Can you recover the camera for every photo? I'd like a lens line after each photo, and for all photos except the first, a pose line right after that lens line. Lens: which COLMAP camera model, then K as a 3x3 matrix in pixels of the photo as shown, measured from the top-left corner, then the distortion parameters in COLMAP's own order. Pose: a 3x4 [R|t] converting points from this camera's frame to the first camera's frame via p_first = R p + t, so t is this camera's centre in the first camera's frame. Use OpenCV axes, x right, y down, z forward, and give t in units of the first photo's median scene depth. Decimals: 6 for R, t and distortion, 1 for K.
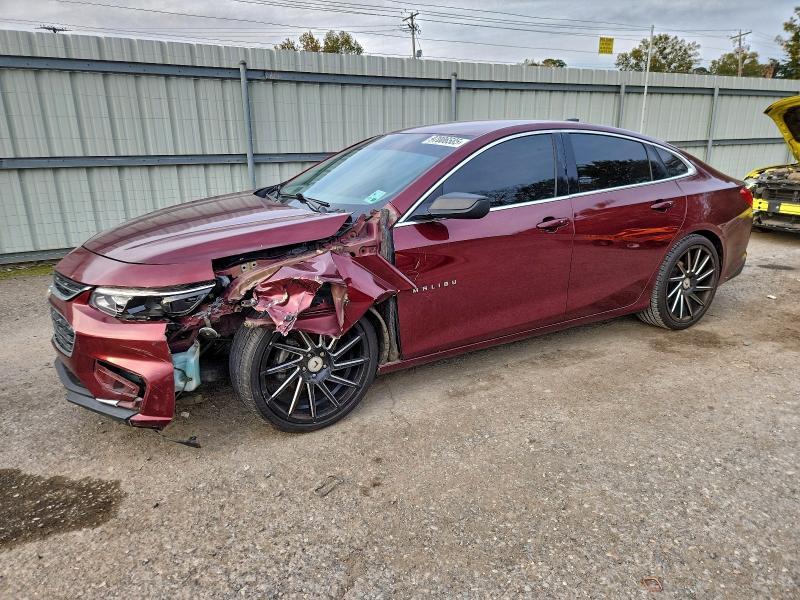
lens RADIAL K [[529.5, 0, 400.0], [0, 529.5, 300.0], [0, 0, 1]] dist [0.024121, -0.000847]
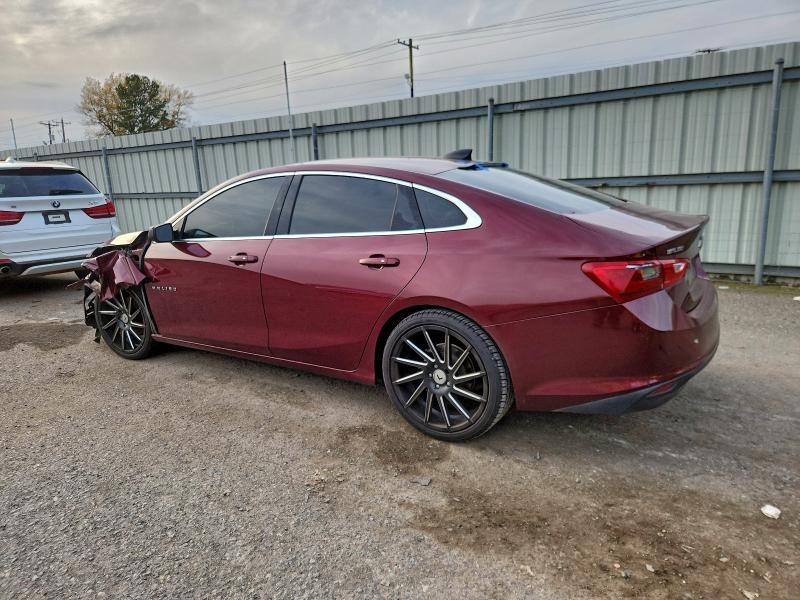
lens RADIAL K [[547.5, 0, 400.0], [0, 547.5, 300.0], [0, 0, 1]] dist [0.030847, -0.004377]
pose [[0.457668, 0.189624, -0.868667, 0.955998], [-0.218748, 0.970977, 0.096707, -0.160722], [0.861794, 0.145759, 0.485866, 0.492021]]
